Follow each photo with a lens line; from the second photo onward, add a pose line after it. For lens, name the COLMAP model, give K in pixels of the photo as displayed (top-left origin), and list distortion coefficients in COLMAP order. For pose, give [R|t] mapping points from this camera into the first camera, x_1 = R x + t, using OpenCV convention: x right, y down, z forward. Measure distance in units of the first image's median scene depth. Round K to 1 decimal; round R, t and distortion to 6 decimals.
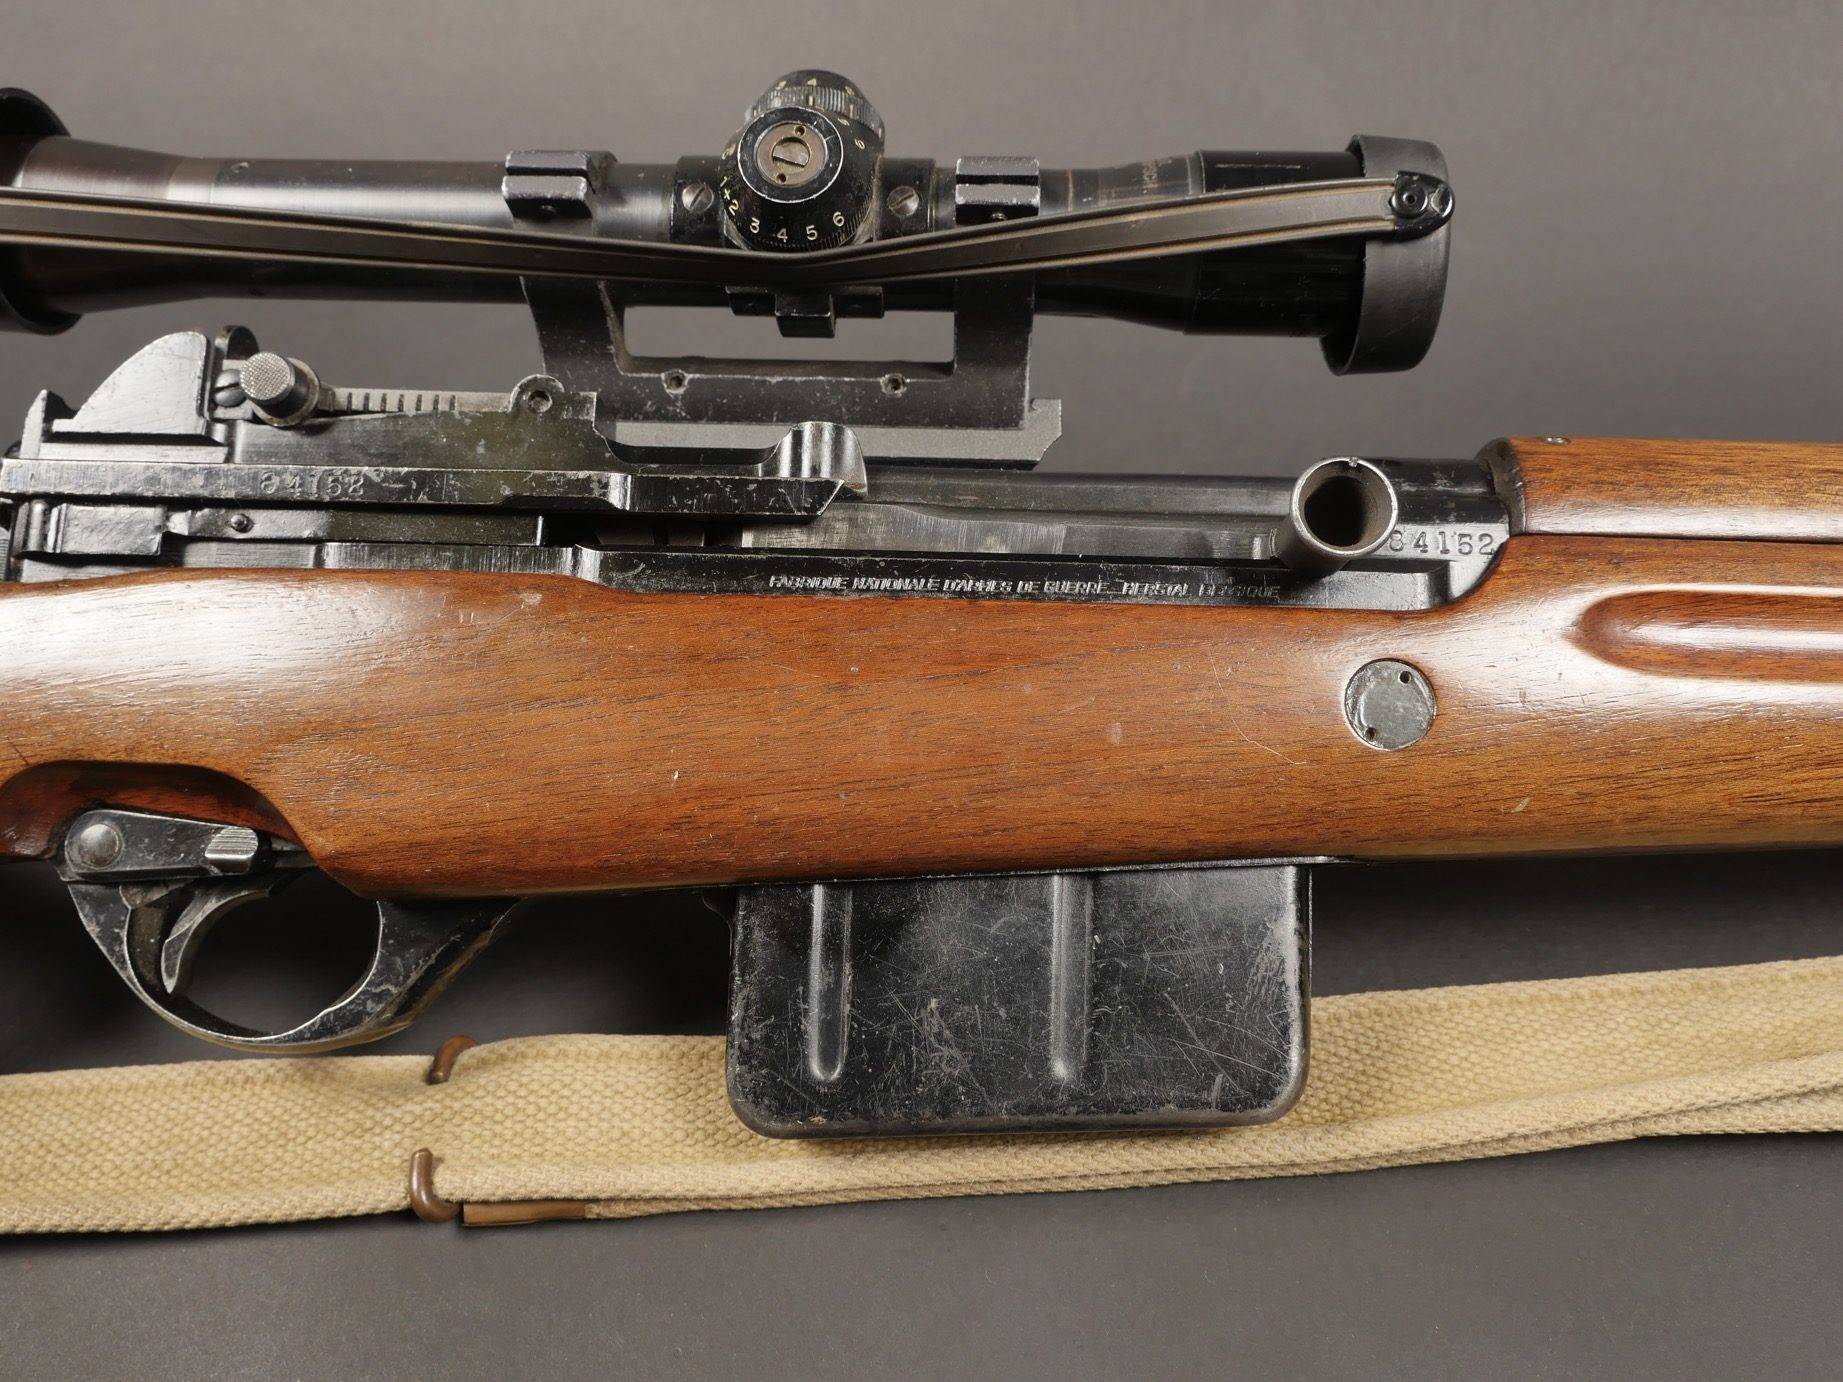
lens RADIAL K [[1400.6, 0, 923.3], [0, 1400.6, 674.3], [0, 0, 1]] dist [-0.010942, -0.004859]
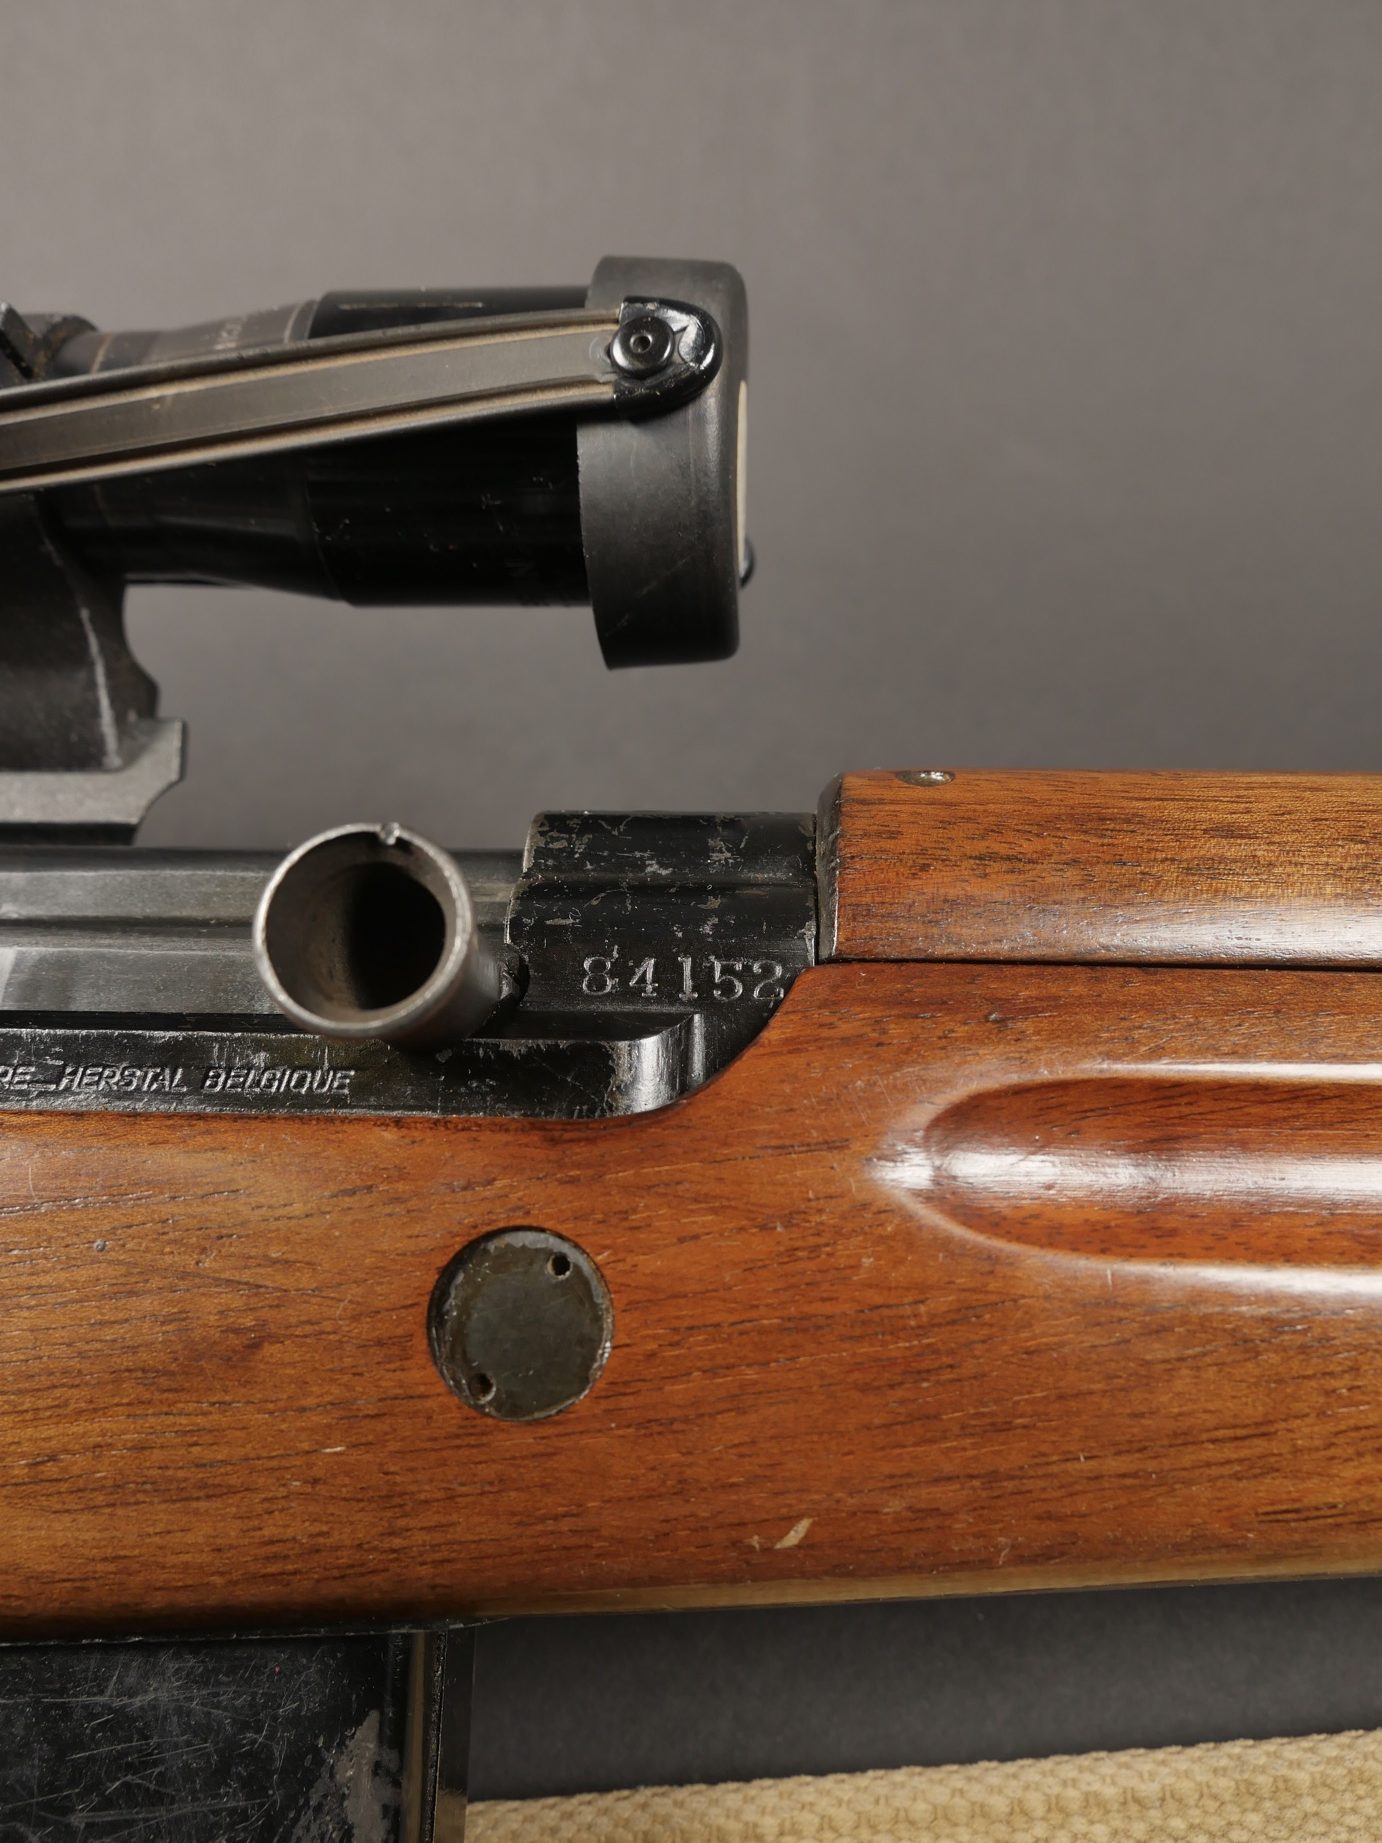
lens RADIAL K [[1400.6, 0, 691.0], [0, 1400.6, 921.5], [0, 0, 1]] dist [-0.010942, -0.004859]
pose [[0.999776, -0.014927, -0.014987, 0.389498], [0.014019, 0.998162, -0.058965, -0.086090], [0.015839, 0.058741, 0.998148, 0.489827]]
